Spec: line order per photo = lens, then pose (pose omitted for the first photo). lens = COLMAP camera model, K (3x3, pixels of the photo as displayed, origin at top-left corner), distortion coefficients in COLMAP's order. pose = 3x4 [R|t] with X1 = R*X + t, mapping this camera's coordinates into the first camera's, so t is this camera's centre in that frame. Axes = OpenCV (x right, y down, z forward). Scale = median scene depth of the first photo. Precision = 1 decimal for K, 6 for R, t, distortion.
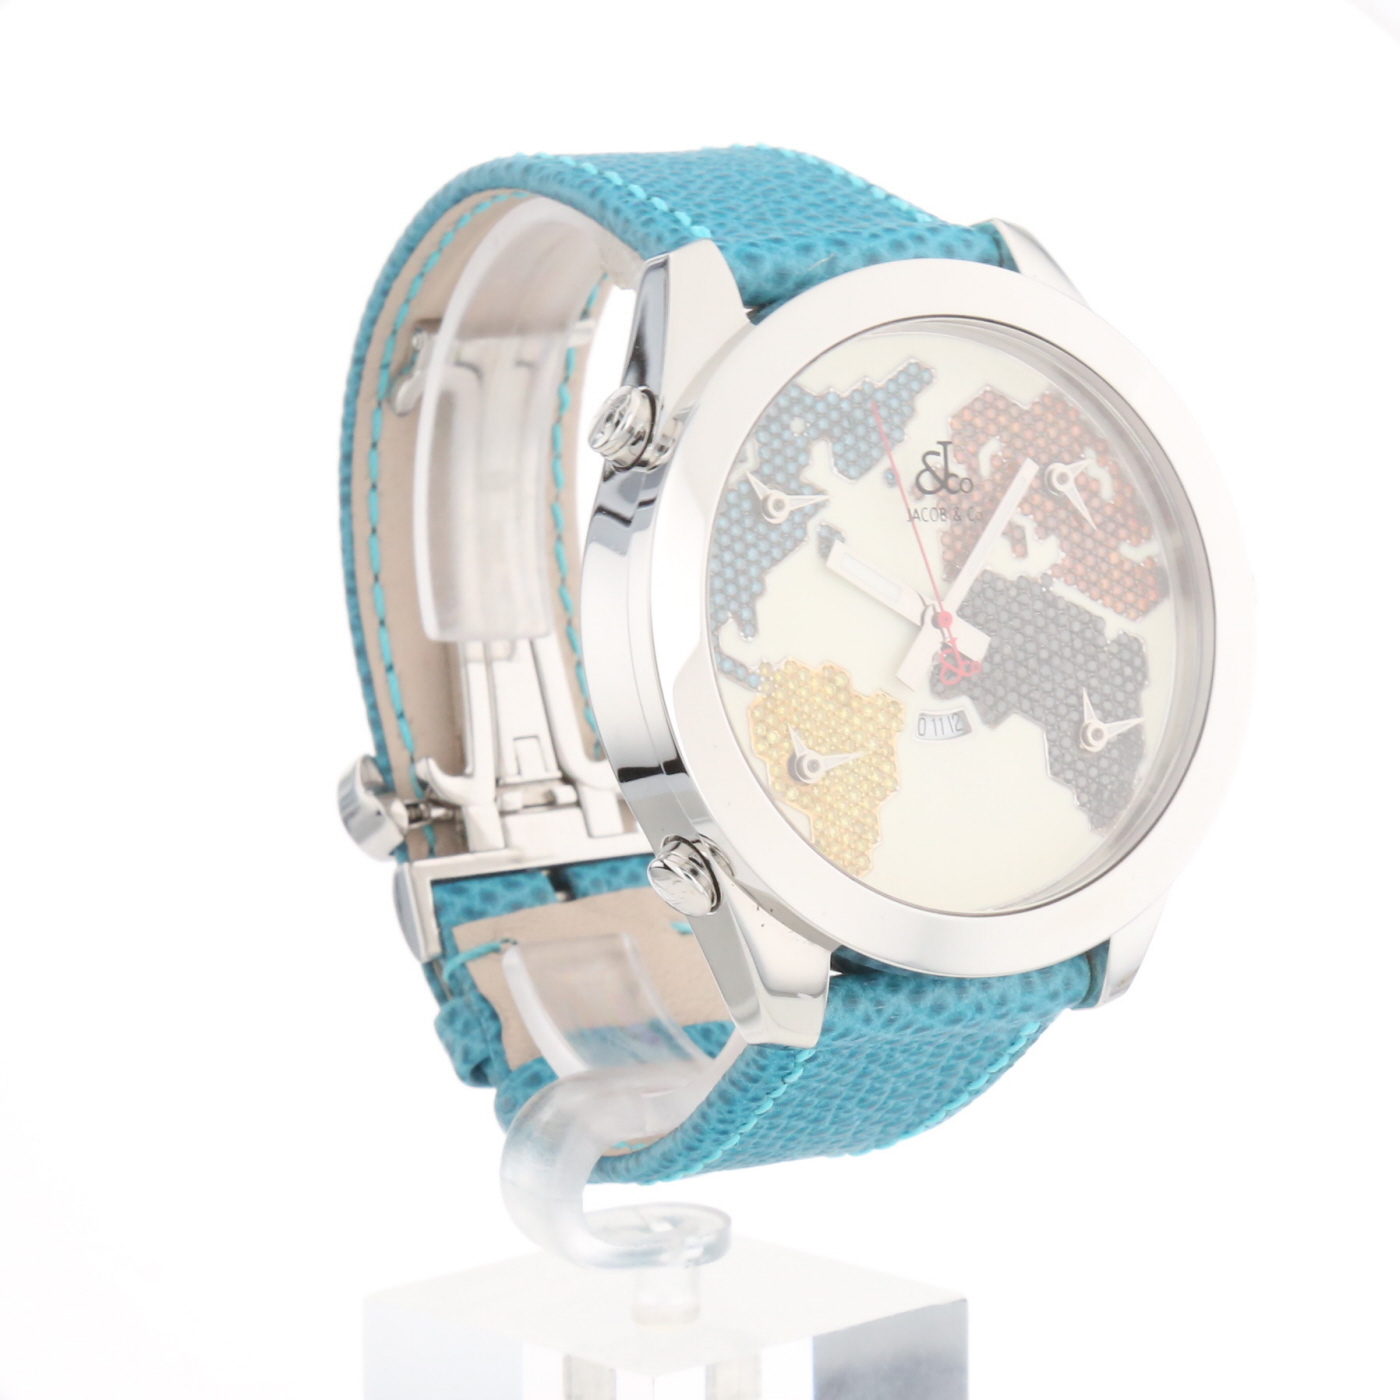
lens RADIAL K [[7271.9, 0, 699.6], [0, 7271.9, 698.0], [0, 0, 1]] dist [0.280625, 0.000000]
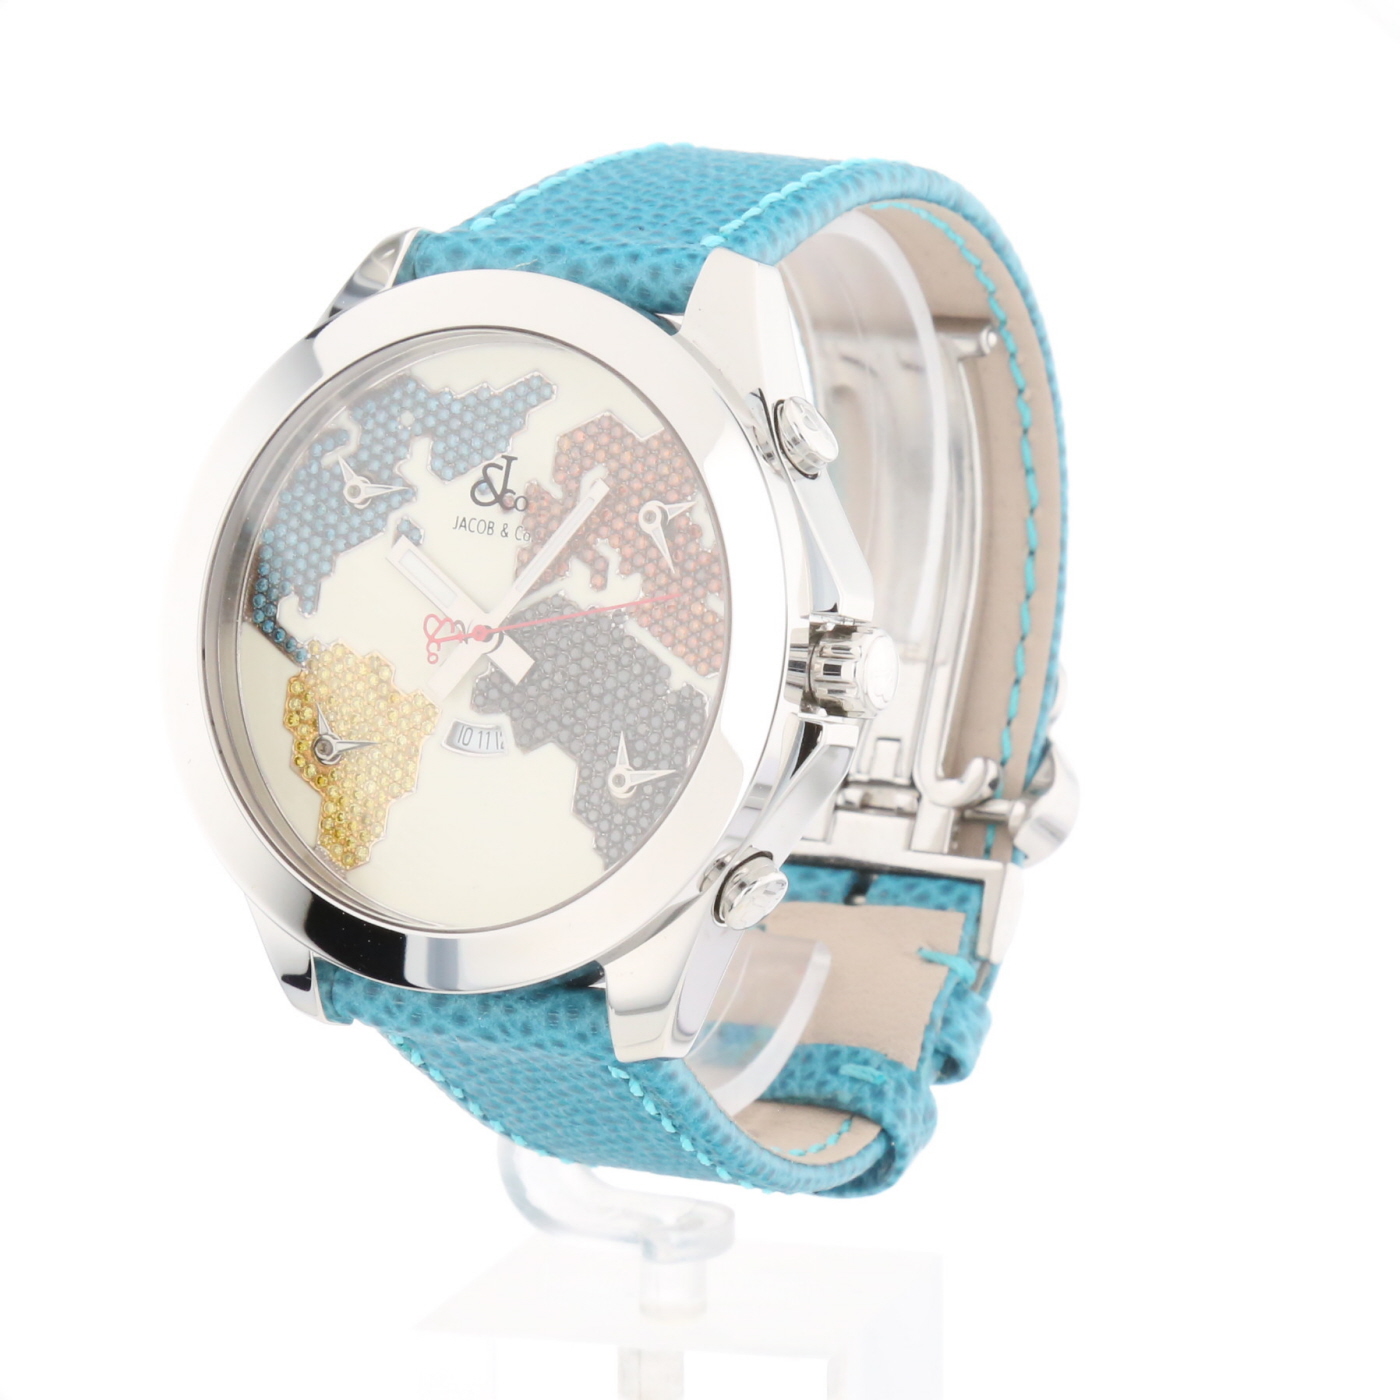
lens RADIAL K [[7271.9, 0, 704.8], [0, 7271.9, 688.1], [0, 0, 1]] dist [0.280625, 0.000000]
pose [[0.499888, 0.160804, -0.851031, 0.892159], [-0.150227, 0.983817, 0.097652, -0.104568], [0.852962, 0.079033, 0.515955, 0.511181]]
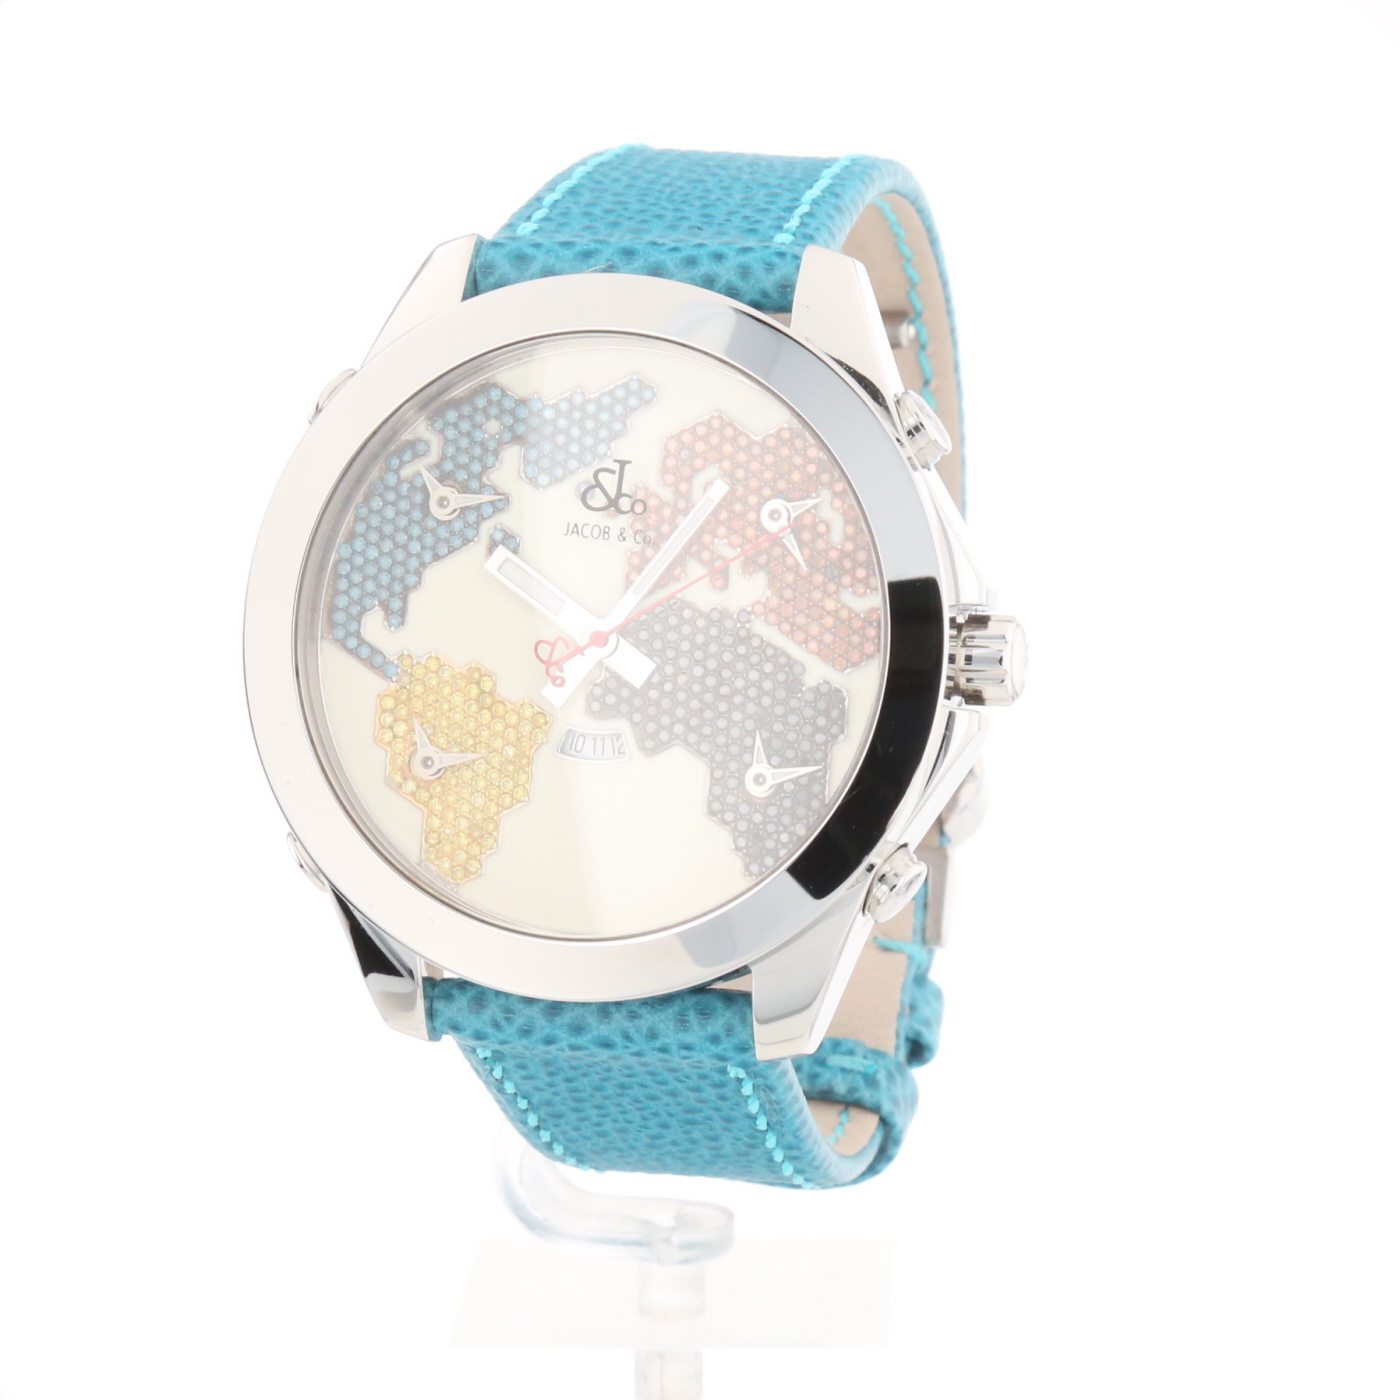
lens RADIAL K [[7271.9, 0, 693.3], [0, 7271.9, 714.1], [0, 0, 1]] dist [0.280625, 0.000000]
pose [[0.703190, 0.134863, -0.698095, 0.731347], [-0.125684, 0.989962, 0.064647, -0.065902], [0.699805, 0.042280, 0.713081, 0.302494]]
